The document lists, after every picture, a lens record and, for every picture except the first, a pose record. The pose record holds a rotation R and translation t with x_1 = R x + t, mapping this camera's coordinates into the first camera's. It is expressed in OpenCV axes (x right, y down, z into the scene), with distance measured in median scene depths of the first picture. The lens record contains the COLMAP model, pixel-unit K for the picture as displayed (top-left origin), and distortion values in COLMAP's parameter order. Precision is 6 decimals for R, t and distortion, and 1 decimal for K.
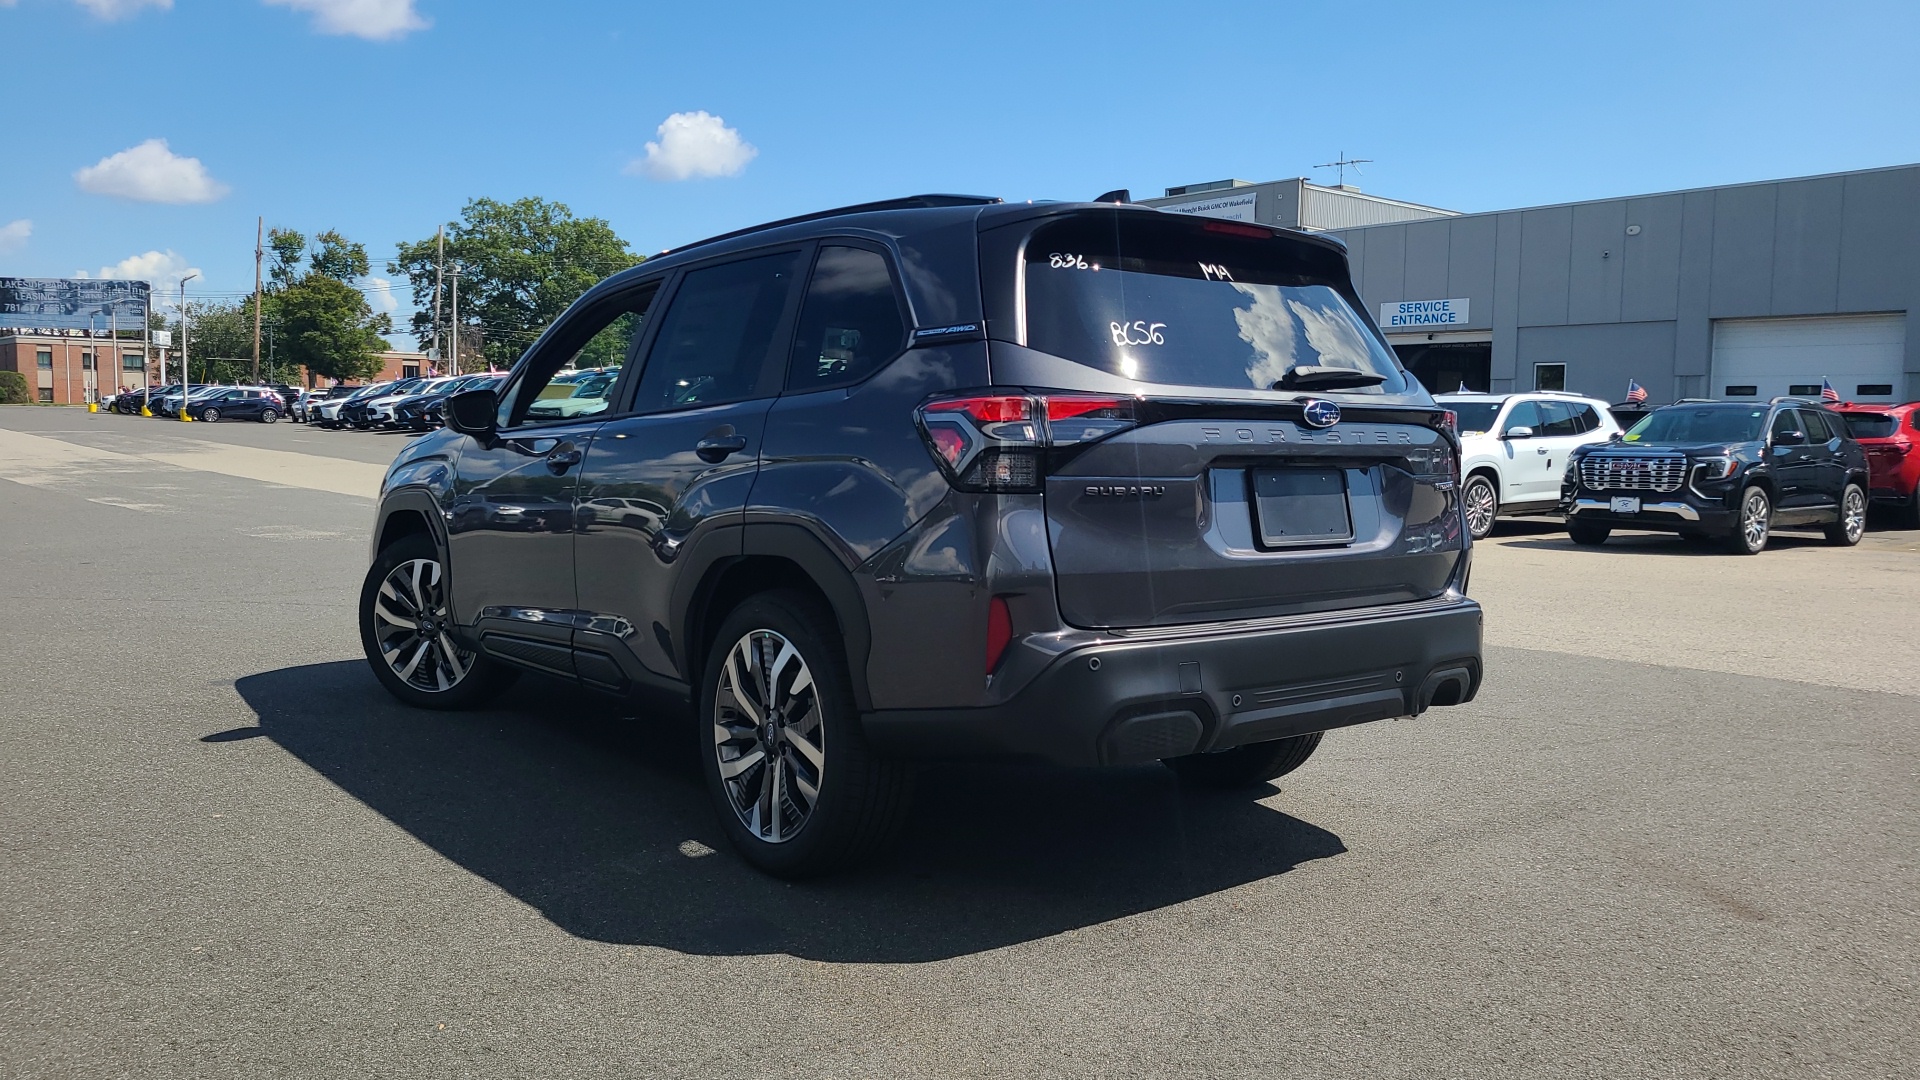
lens RADIAL K [[1425.7, 0, 950.5], [0, 1425.7, 544.0], [0, 0, 1]] dist [0.044963, -0.023555]
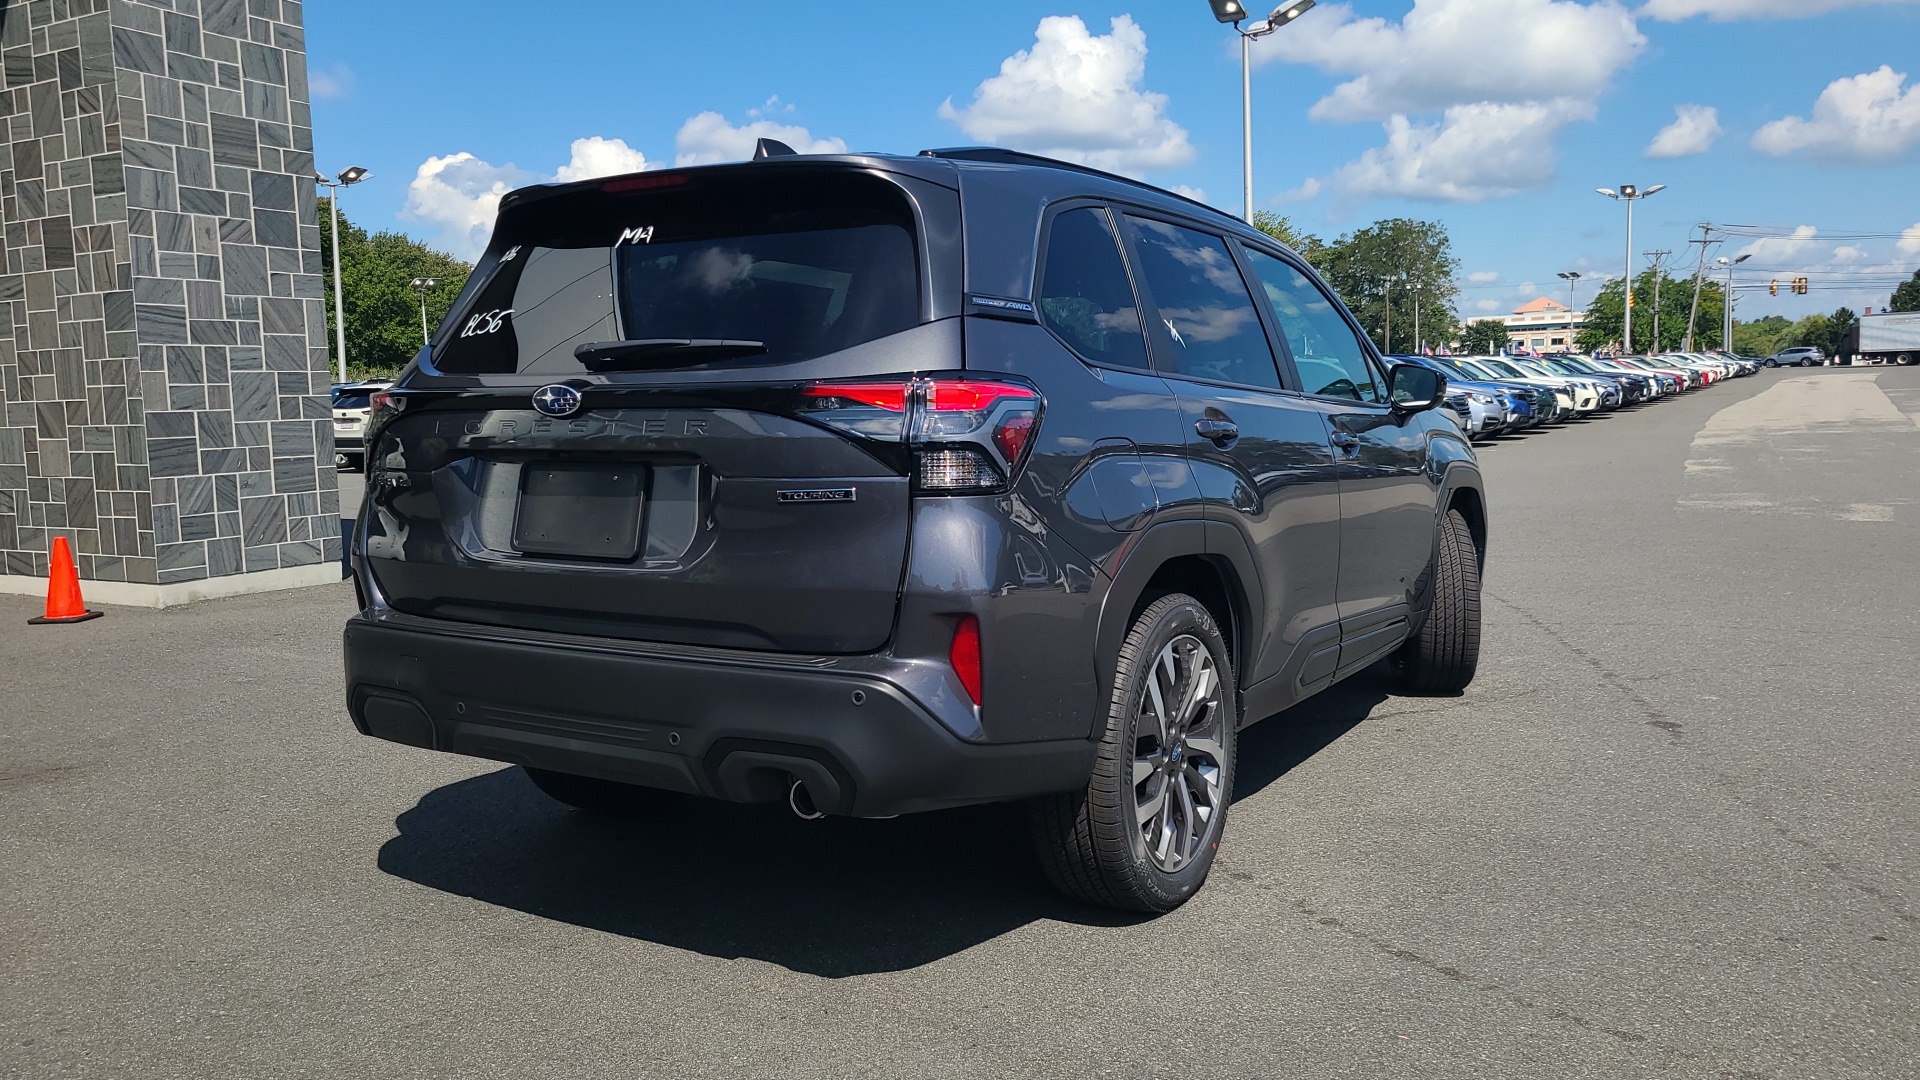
lens RADIAL K [[1425.7, 0, 956.4], [0, 1425.7, 545.8], [0, 0, 1]] dist [0.044963, -0.023555]
pose [[0.343632, 0.074451, -0.936148, 0.675920], [-0.044949, 0.997014, 0.062792, -0.040878], [0.938028, 0.020502, 0.345953, 0.552479]]
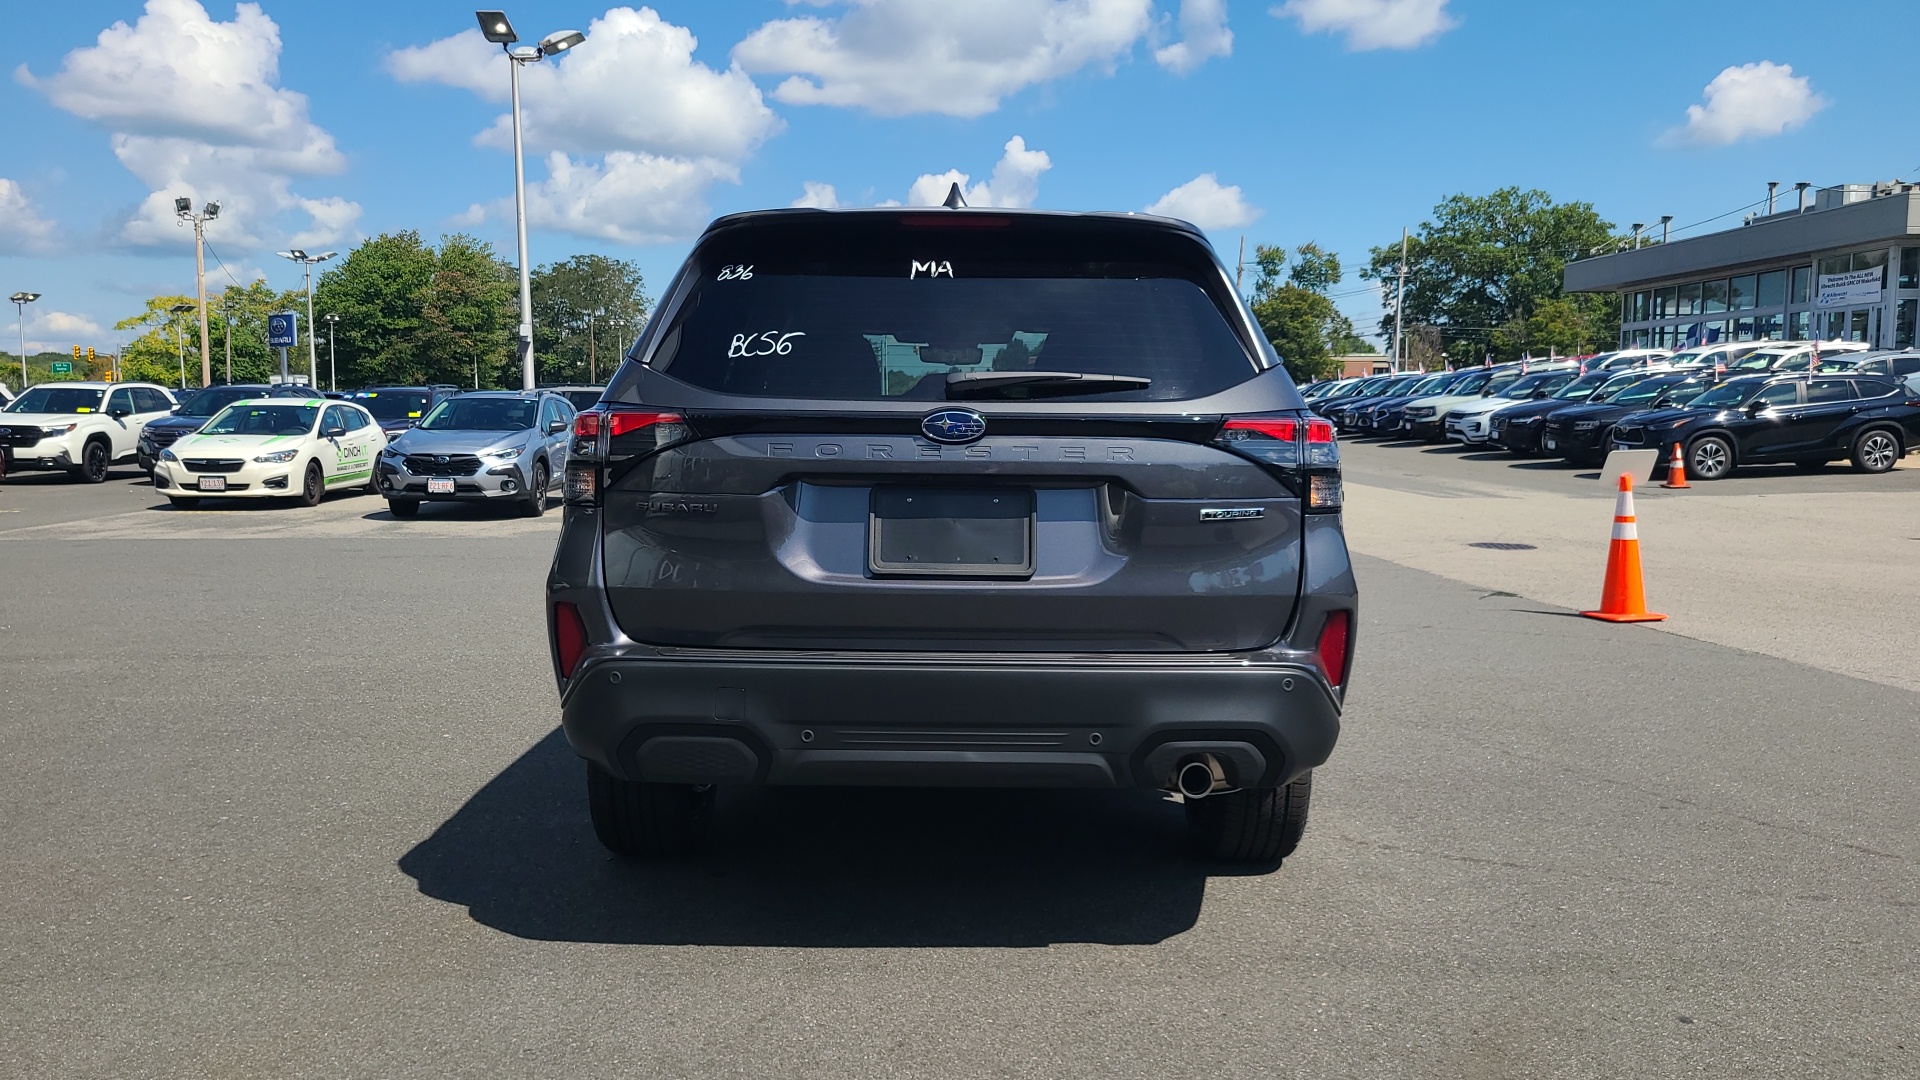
lens RADIAL K [[1425.7, 0, 951.2], [0, 1425.7, 558.3], [0, 0, 1]] dist [0.044963, -0.023555]
pose [[0.785570, 0.048875, -0.616839, 0.476364], [-0.042394, 0.998784, 0.025148, -0.018870], [0.617318, 0.006395, 0.786687, 0.184940]]
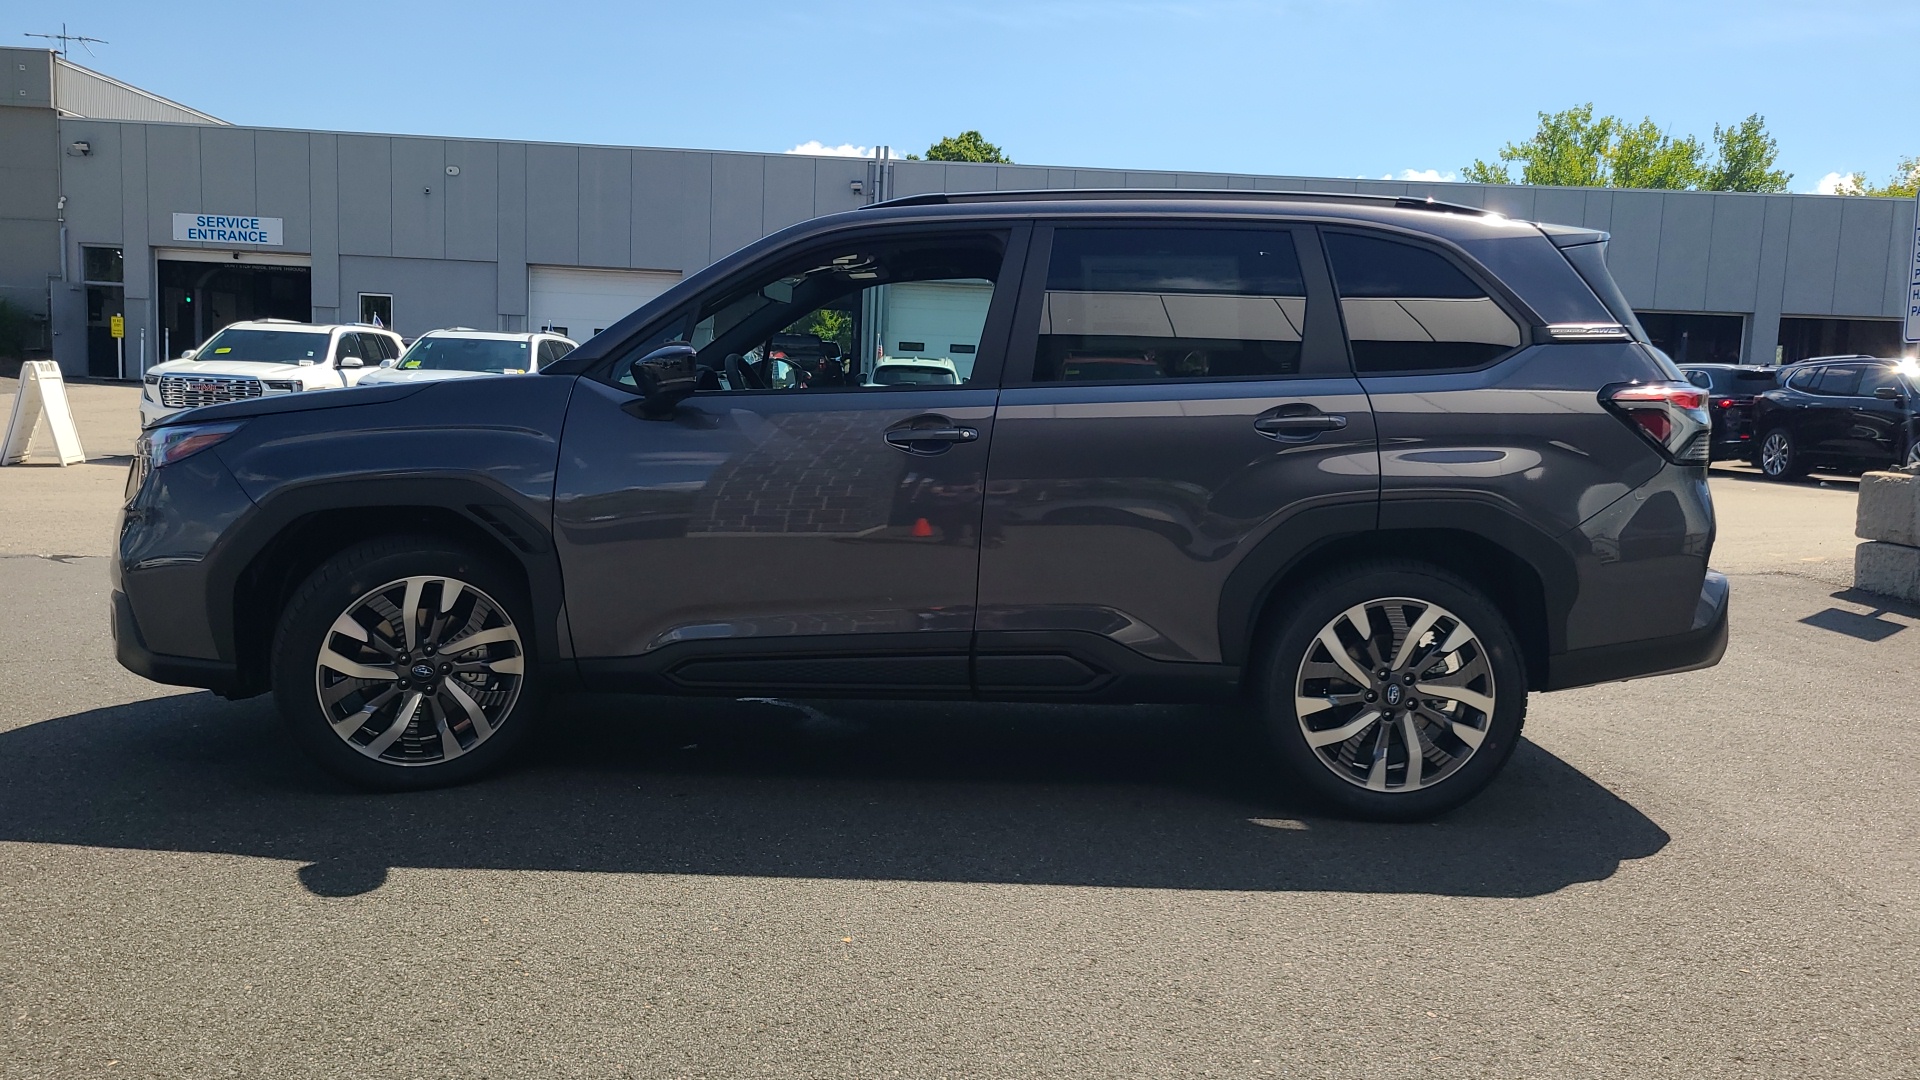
lens RADIAL K [[1425.7, 0, 949.2], [0, 1425.7, 546.0], [0, 0, 1]] dist [0.044963, -0.023555]
pose [[0.627123, -0.079023, 0.774902, -0.742030], [0.037993, 0.996760, 0.070901, -0.043039], [-0.777993, -0.015023, 0.628093, 0.371162]]
